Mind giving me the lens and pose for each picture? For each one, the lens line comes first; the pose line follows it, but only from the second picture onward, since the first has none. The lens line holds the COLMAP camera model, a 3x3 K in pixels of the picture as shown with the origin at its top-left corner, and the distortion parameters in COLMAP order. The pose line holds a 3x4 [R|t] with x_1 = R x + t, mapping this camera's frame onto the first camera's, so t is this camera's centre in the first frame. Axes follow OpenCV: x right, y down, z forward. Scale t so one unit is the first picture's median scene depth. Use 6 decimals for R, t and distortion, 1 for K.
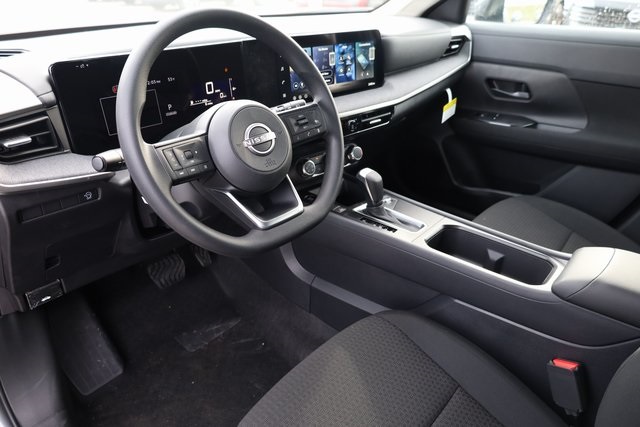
lens RADIAL K [[441.1, 0, 320.0], [0, 441.1, 213.5], [0, 0, 1]] dist [-0.004715, -0.001994]
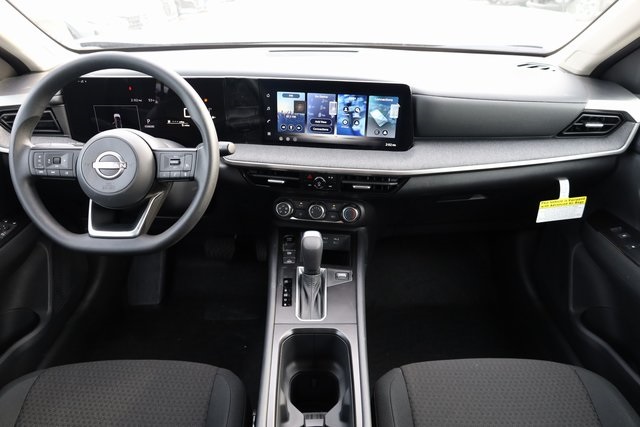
lens RADIAL K [[441.1, 0, 320.0], [0, 441.1, 213.5], [0, 0, 1]] dist [-0.004715, -0.001994]
pose [[0.671321, 0.359014, -0.648411, 0.670675], [-0.352081, 0.924313, 0.147256, -0.266885], [0.652202, 0.129437, 0.746913, 0.312865]]
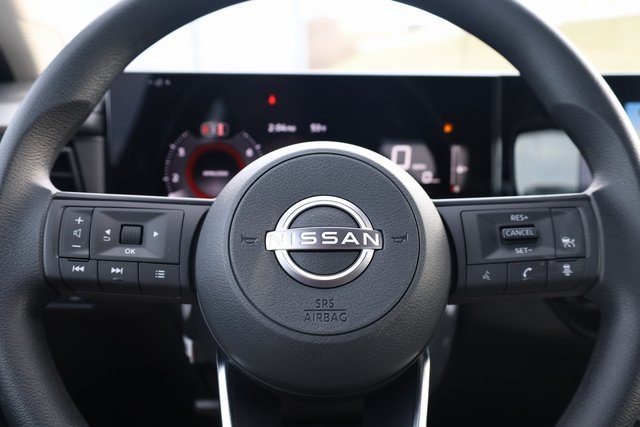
lens RADIAL K [[585.2, 0, 320.0], [0, 585.2, 213.5], [0, 0, 1]] dist [0.007088, 0.003940]
pose [[0.698907, 0.114909, -0.705921, 0.119080], [-0.337304, 0.923307, -0.183658, -0.063492], [0.630678, 0.366470, 0.684065, 0.420977]]
